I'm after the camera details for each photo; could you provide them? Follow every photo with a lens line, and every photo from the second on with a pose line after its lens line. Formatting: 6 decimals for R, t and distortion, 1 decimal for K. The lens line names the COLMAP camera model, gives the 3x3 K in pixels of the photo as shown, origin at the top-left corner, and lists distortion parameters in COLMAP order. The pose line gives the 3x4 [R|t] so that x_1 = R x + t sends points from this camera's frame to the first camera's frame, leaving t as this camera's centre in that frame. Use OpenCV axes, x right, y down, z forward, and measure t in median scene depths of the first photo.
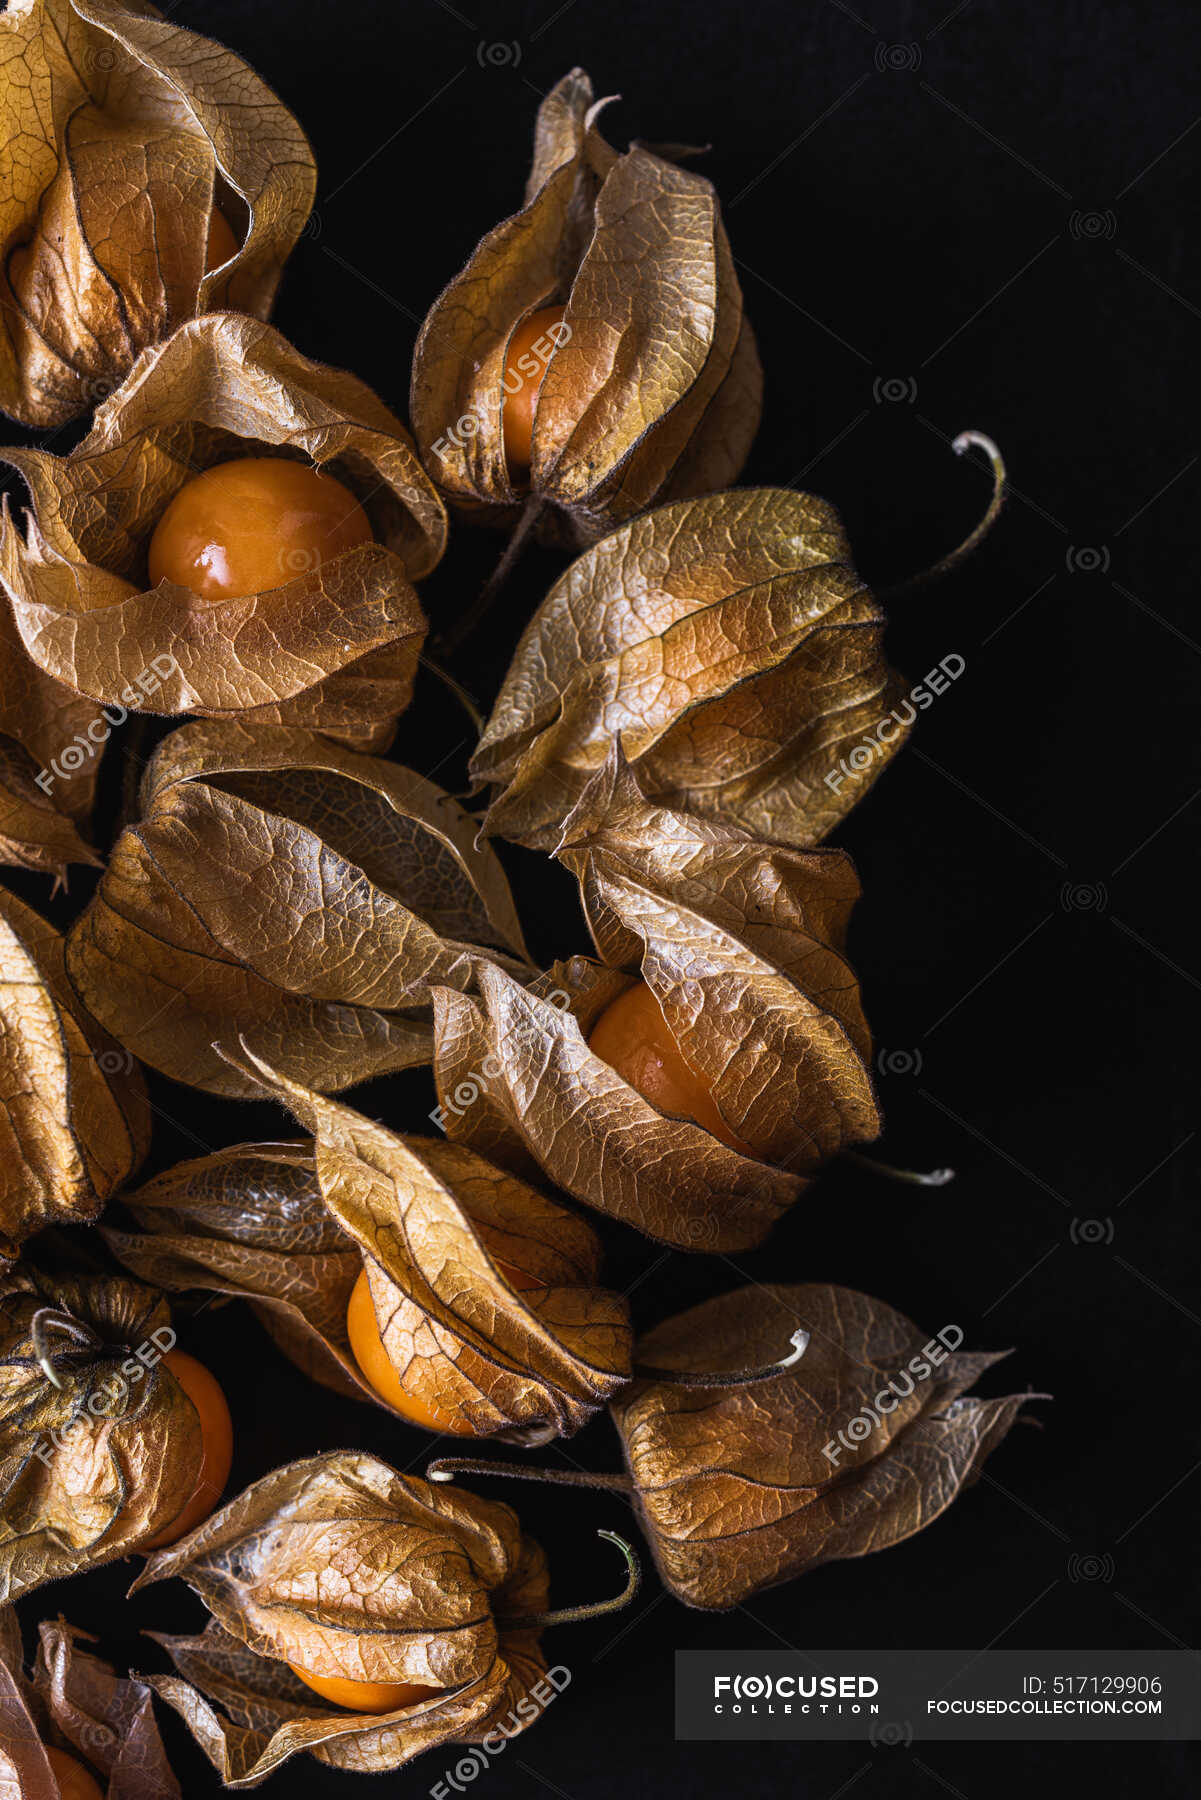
lens RADIAL K [[2787.9, 0, 600.5], [0, 2787.9, 900.0], [0, 0, 1]] dist [0.014276, 0.050361]
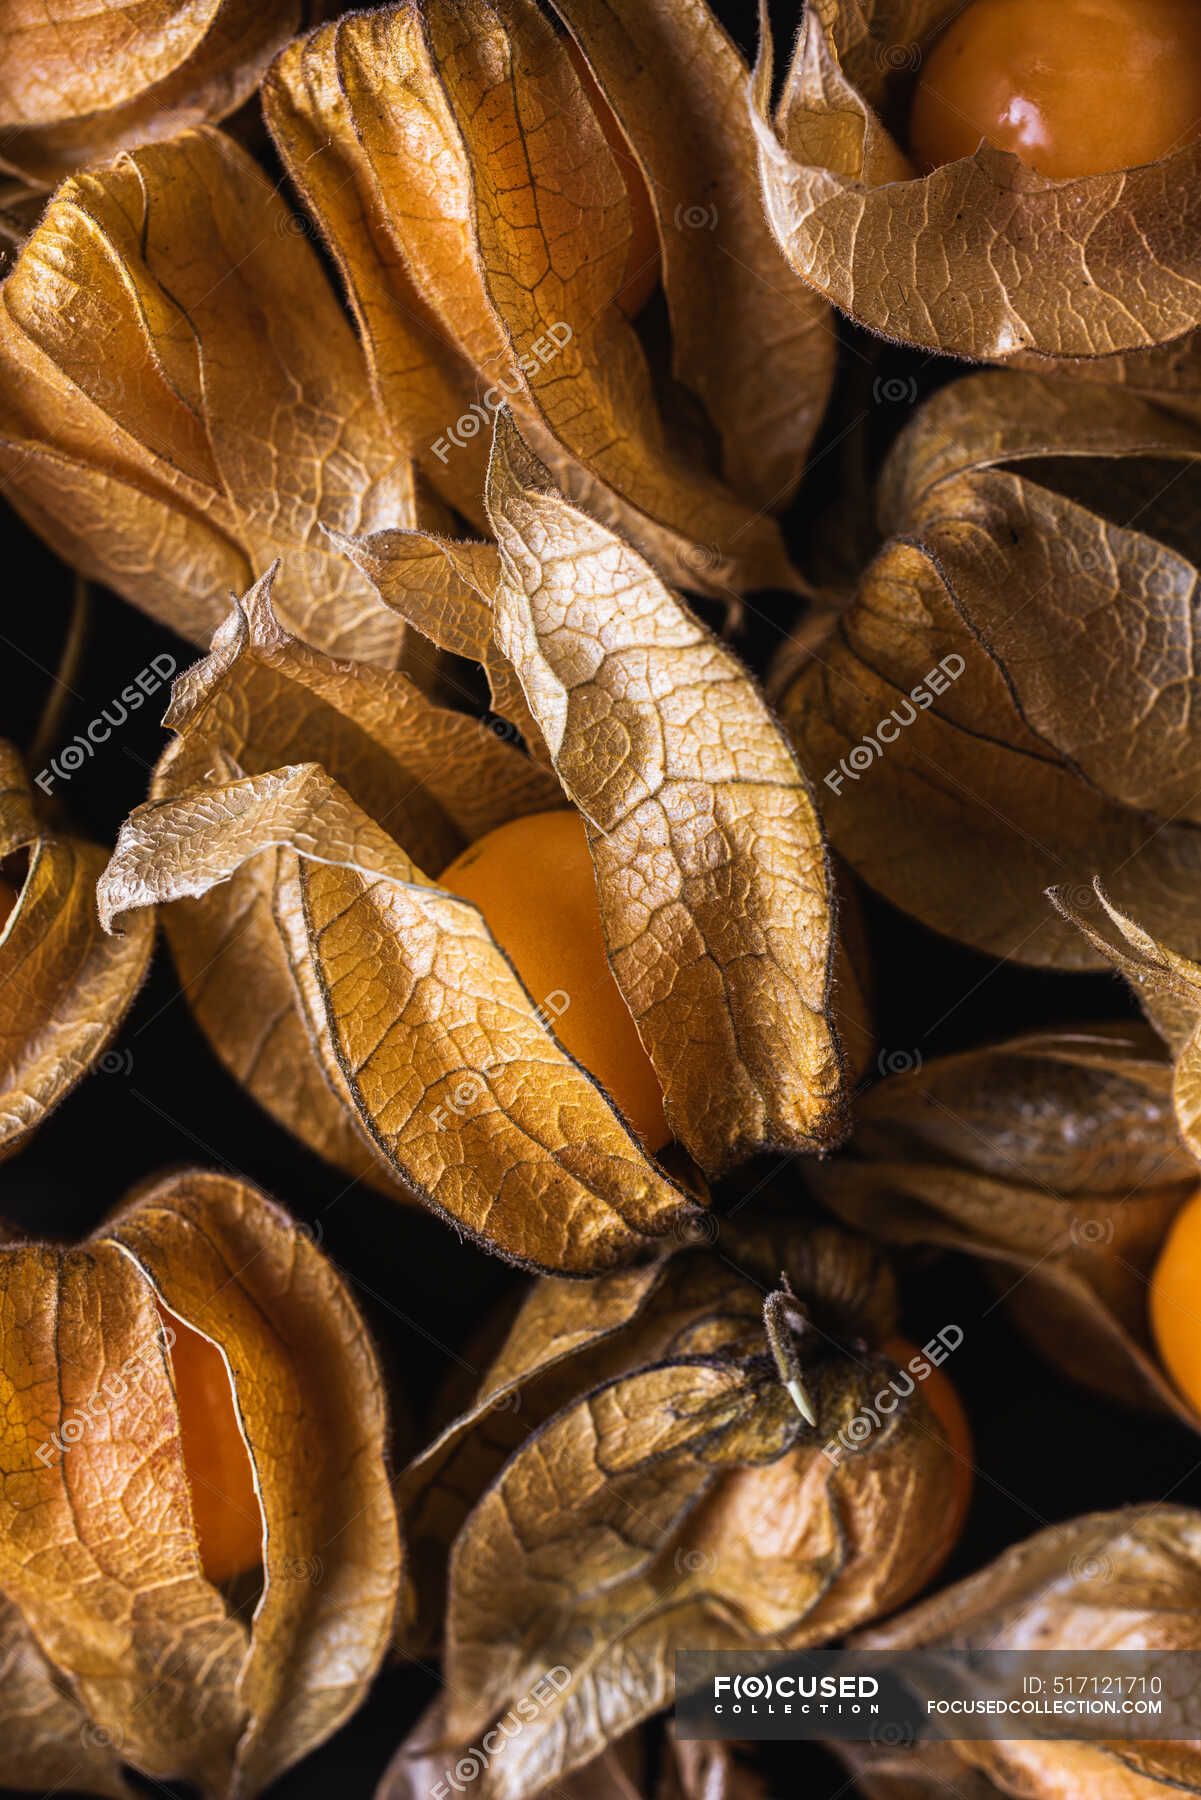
lens RADIAL K [[2998.5, 0, 600.5], [0, 2998.5, 900.0], [0, 0, 1]] dist [-0.000248, 0.005170]
pose [[0.998610, 0.044646, -0.028028, -0.213987], [-0.041669, 0.994209, 0.099058, -0.008849], [0.032288, -0.097752, 0.994687, 0.311180]]
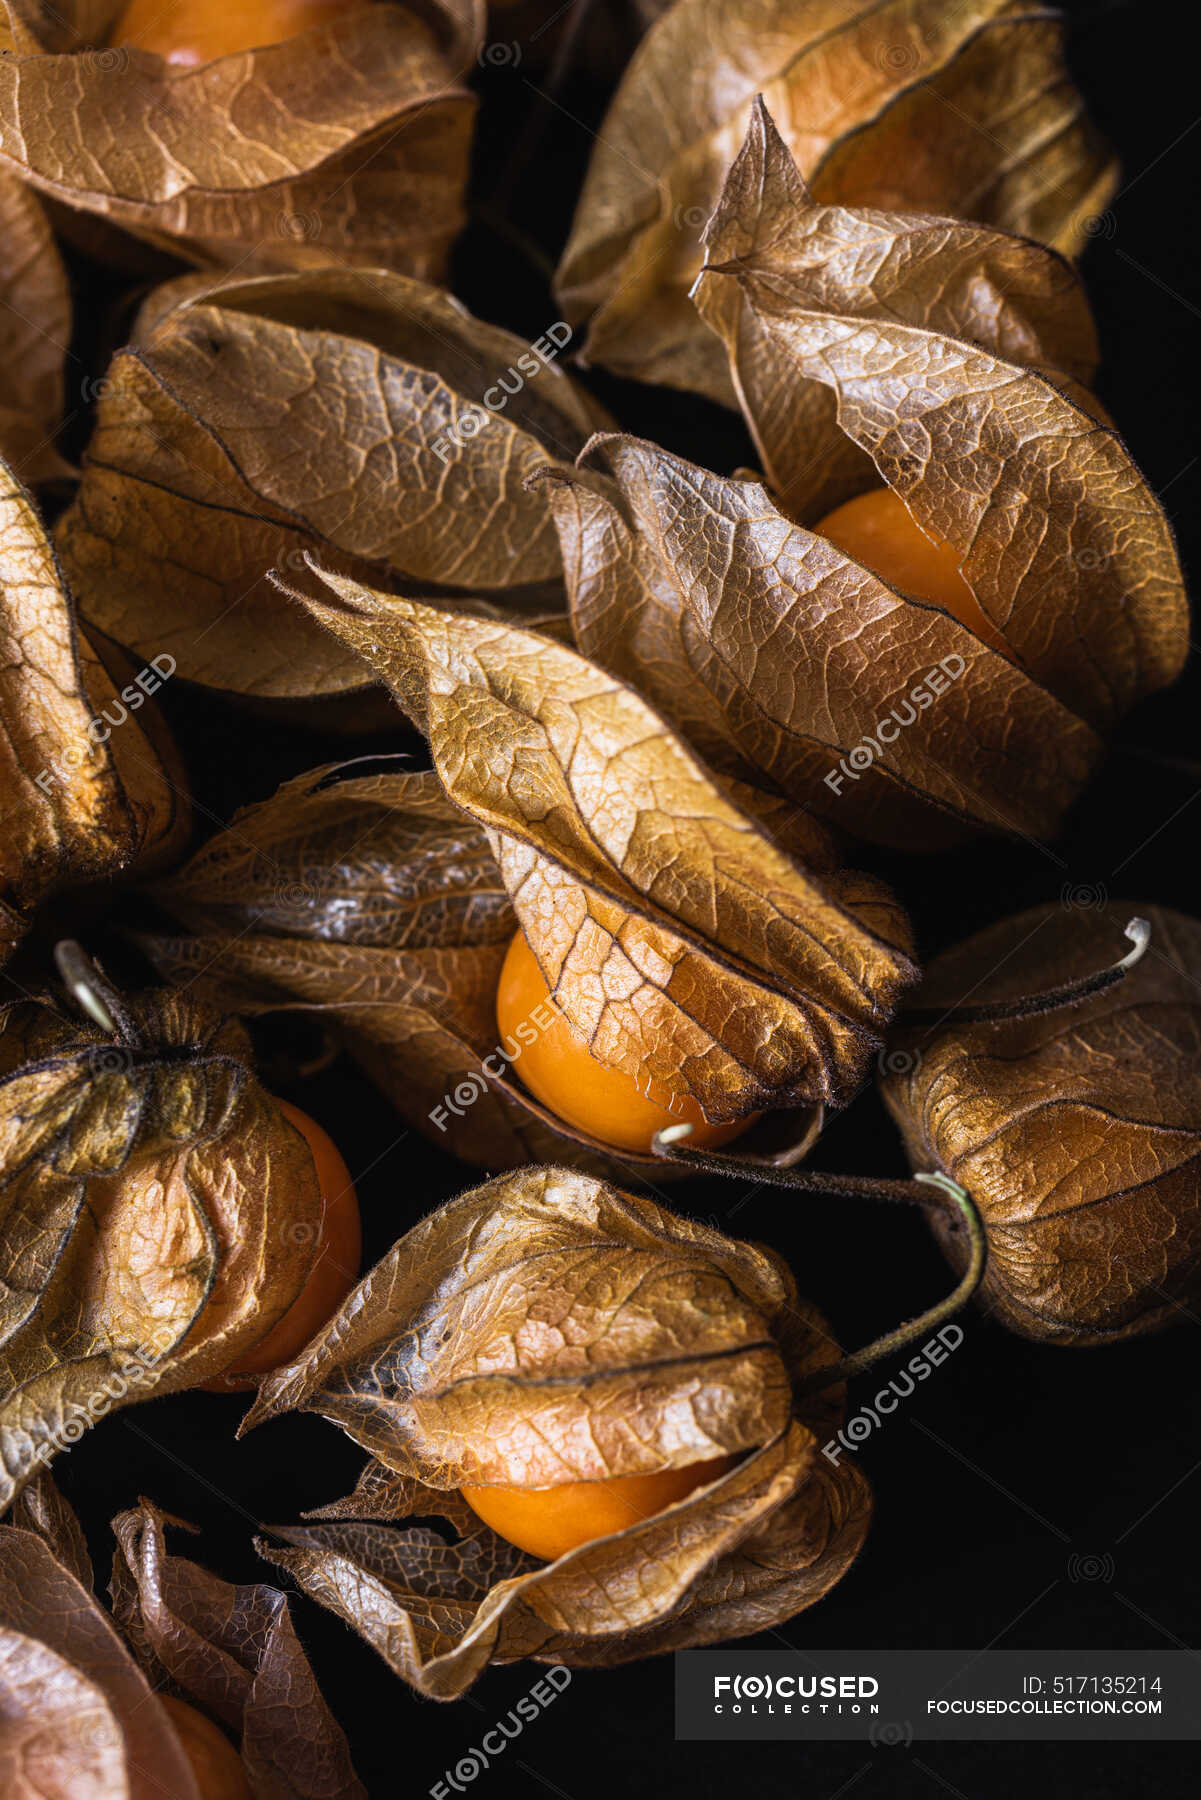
lens RADIAL K [[2889.7, 0, 598.2], [0, 2889.7, 875.2], [0, 0, 1]] dist [0.037318, -0.194616]
pose [[0.989028, -0.143097, 0.036698, -0.090599], [0.147719, 0.960662, -0.235177, 0.302551], [-0.001602, 0.238018, 0.971259, 0.289956]]
